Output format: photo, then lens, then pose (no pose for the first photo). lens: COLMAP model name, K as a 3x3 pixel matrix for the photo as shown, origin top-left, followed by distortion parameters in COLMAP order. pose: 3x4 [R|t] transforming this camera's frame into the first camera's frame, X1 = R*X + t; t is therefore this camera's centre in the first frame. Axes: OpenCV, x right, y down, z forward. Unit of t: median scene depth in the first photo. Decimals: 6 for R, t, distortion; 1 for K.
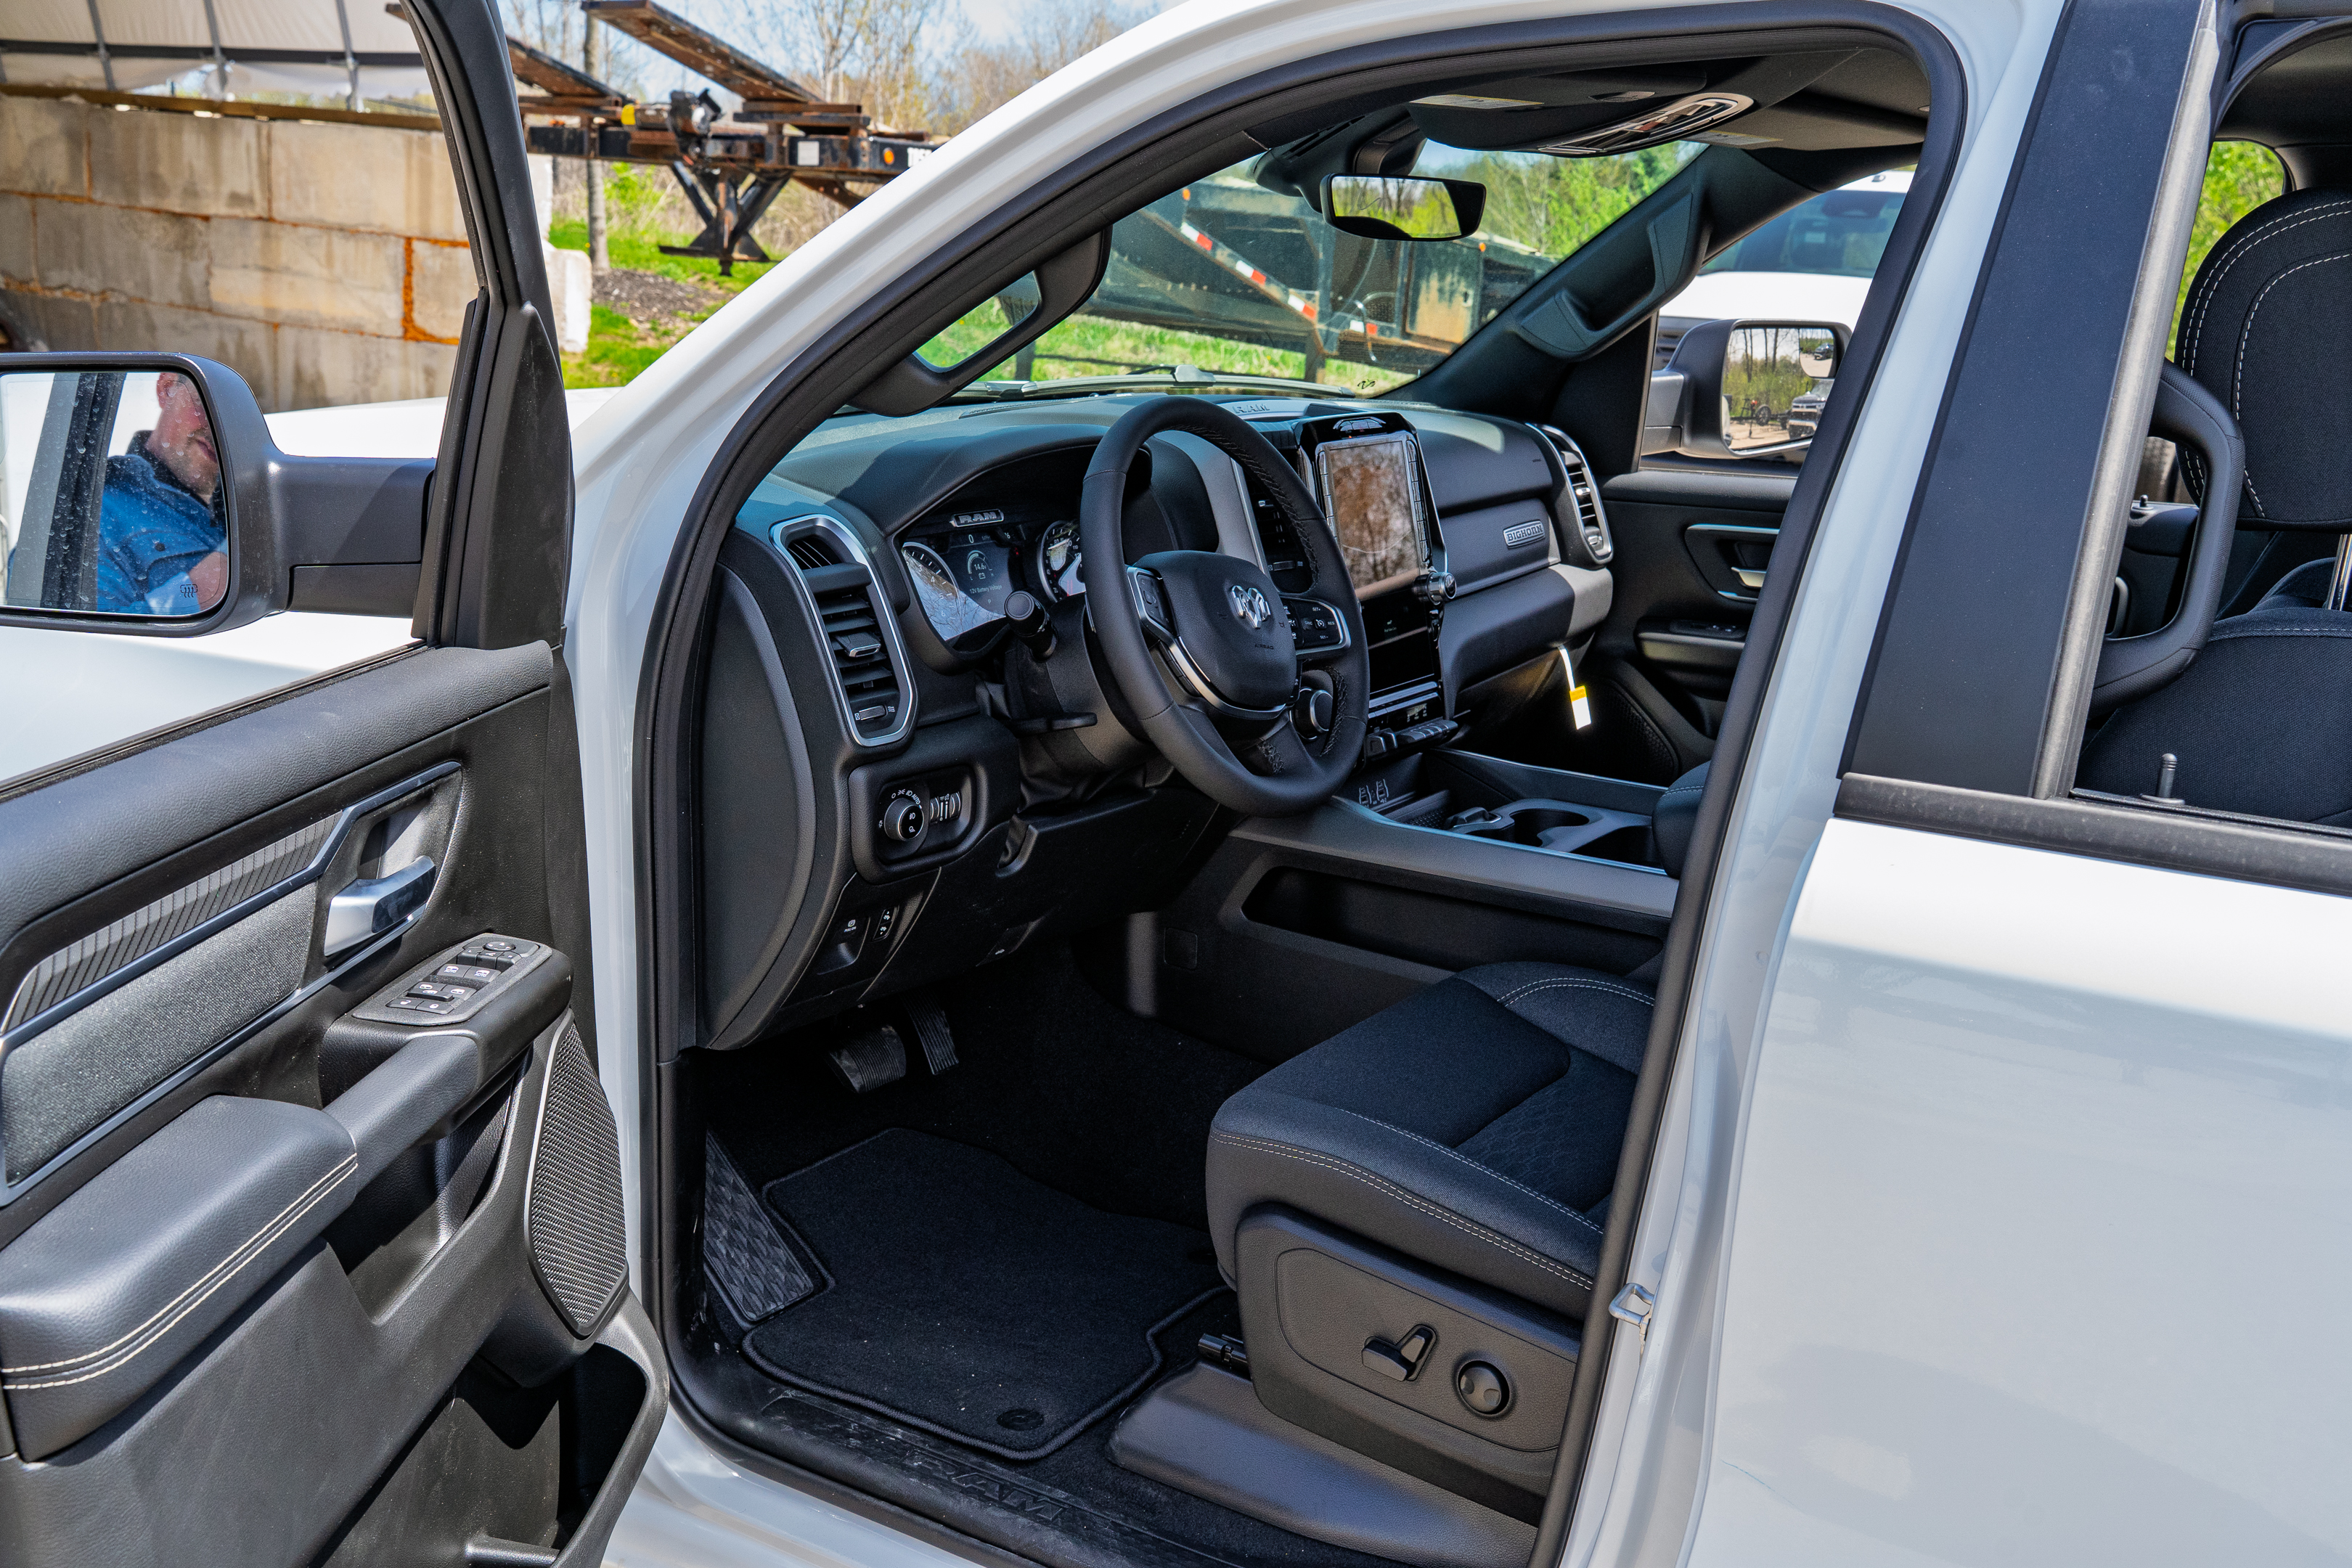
lens RADIAL K [[2348.7, 0, 1176.0], [0, 2348.7, 784.0], [0, 0, 1]] dist [0.007819, 0.002955]
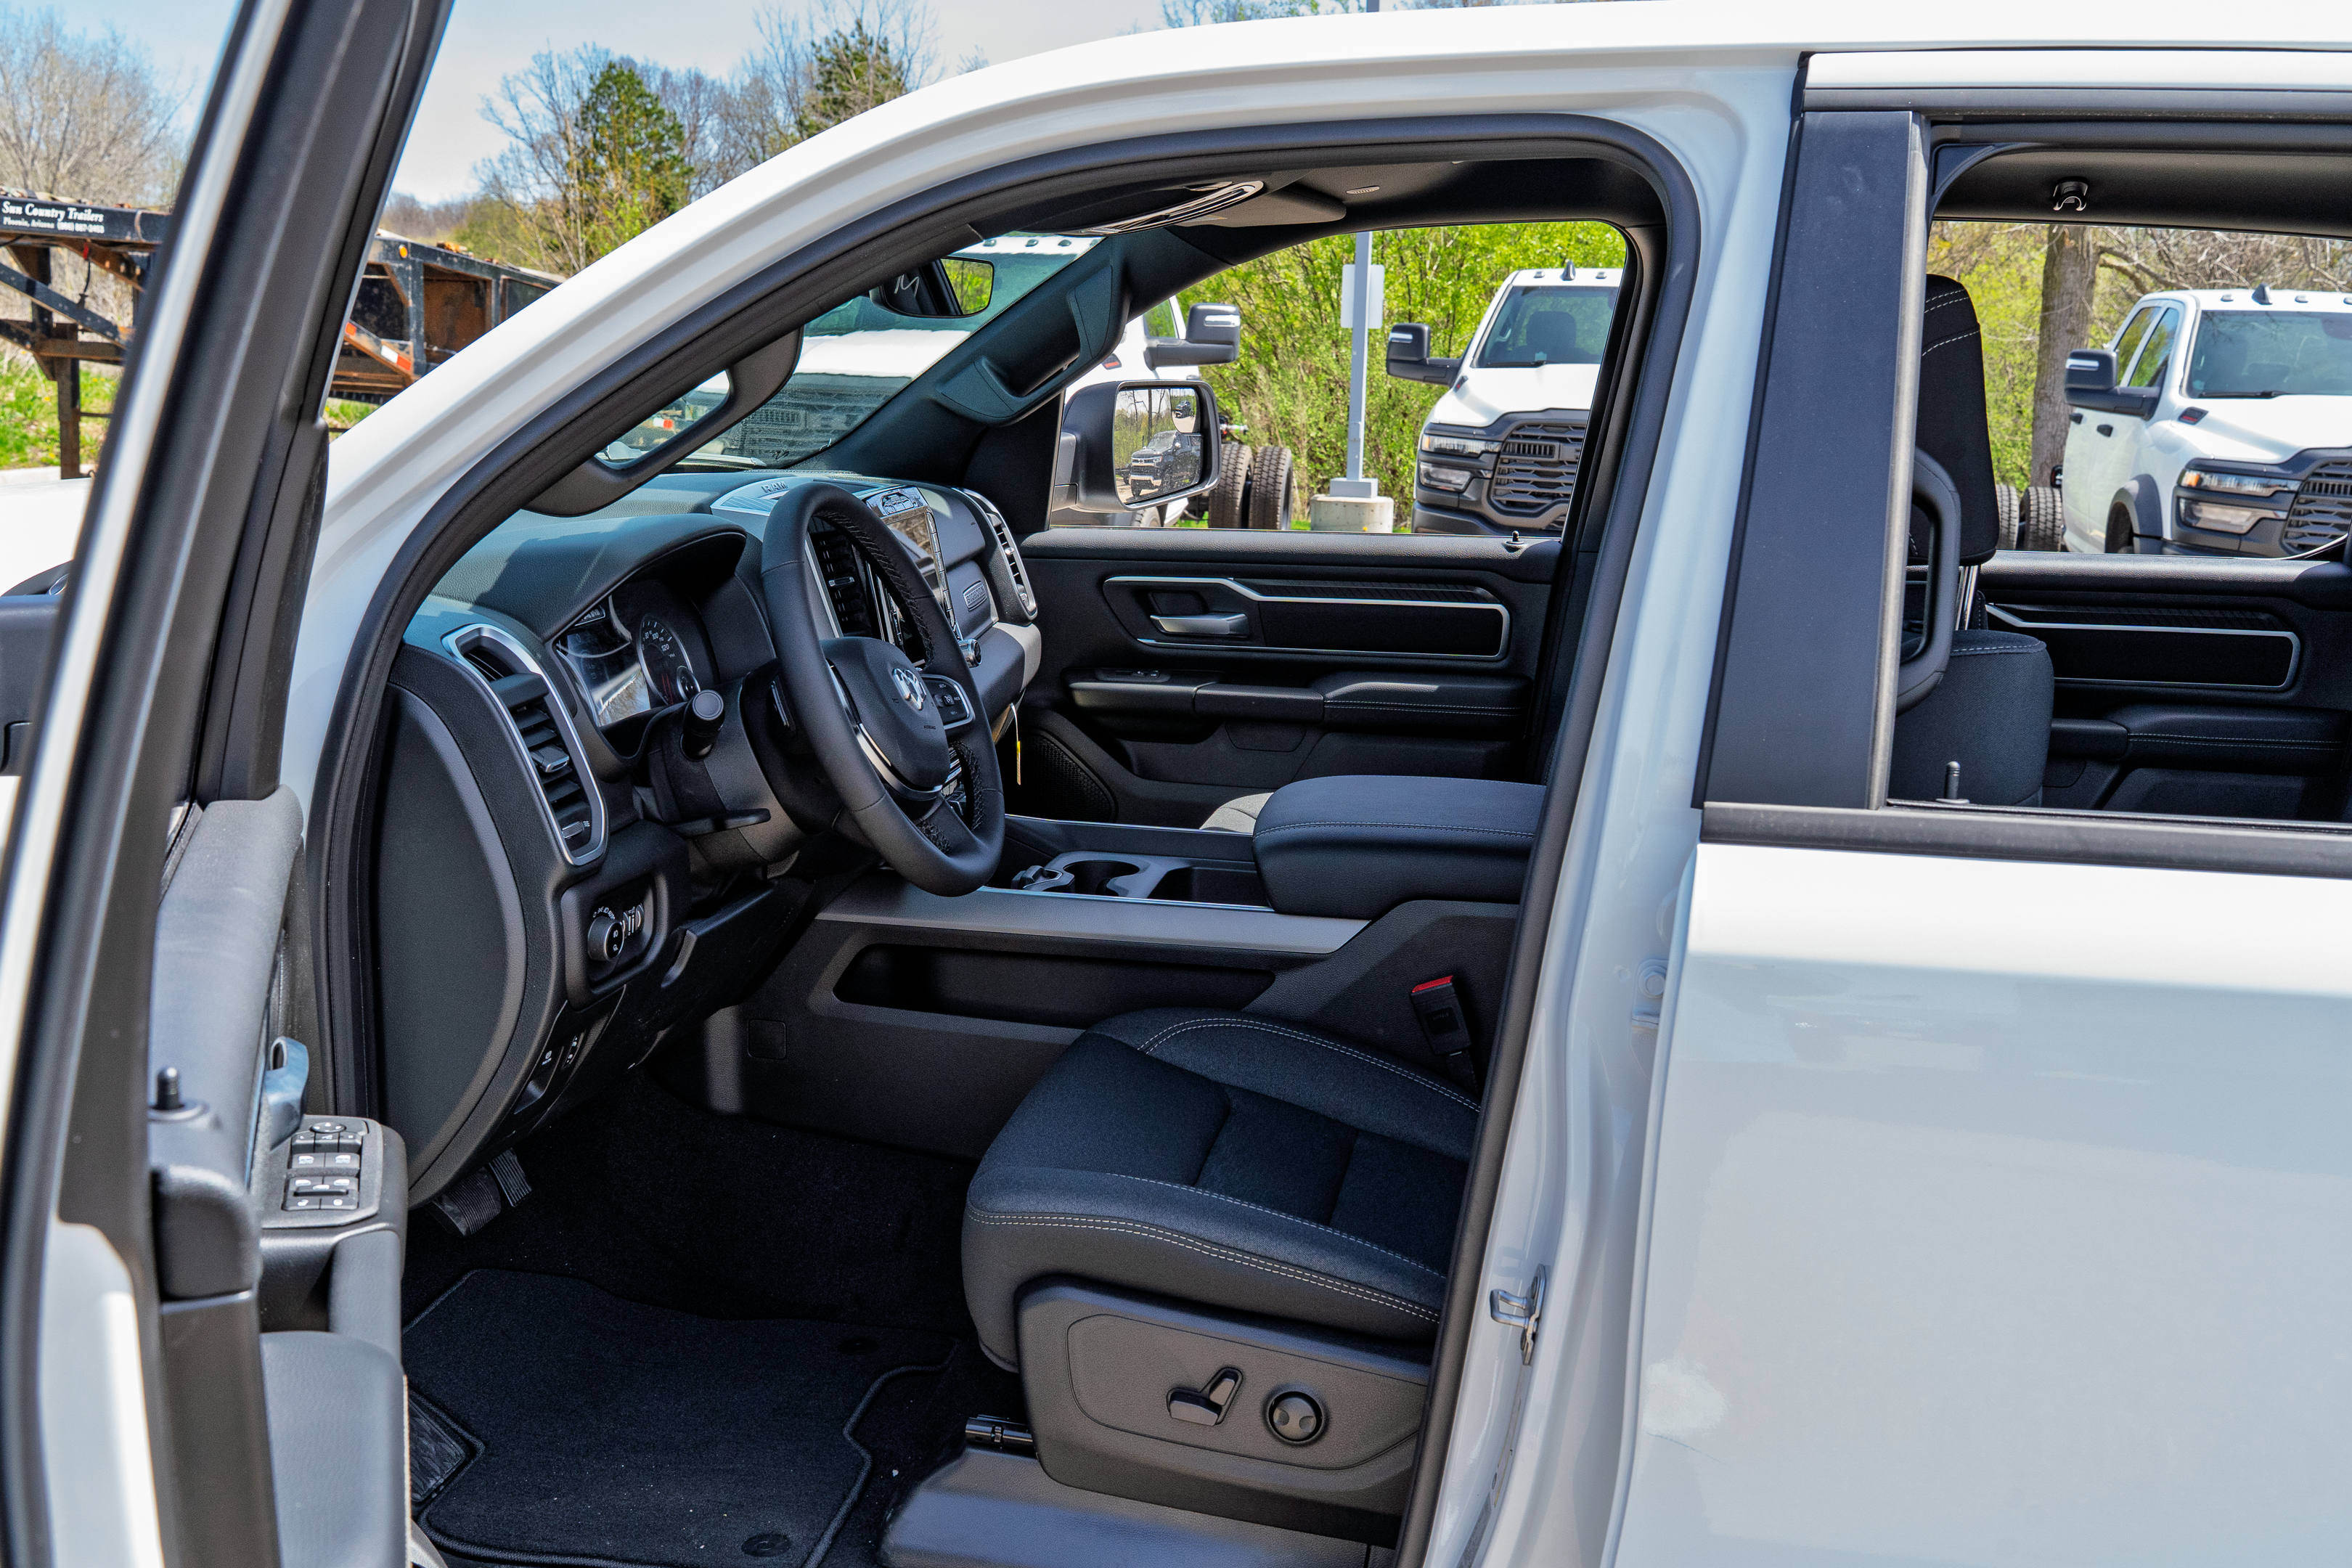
lens RADIAL K [[2348.7, 0, 1176.0], [0, 2348.7, 784.0], [0, 0, 1]] dist [0.007819, 0.002955]
pose [[0.925345, -0.086182, 0.369201, -0.239920], [0.093234, 0.995643, -0.001267, -0.023484], [-0.367483, 0.035594, 0.929349, 0.030080]]
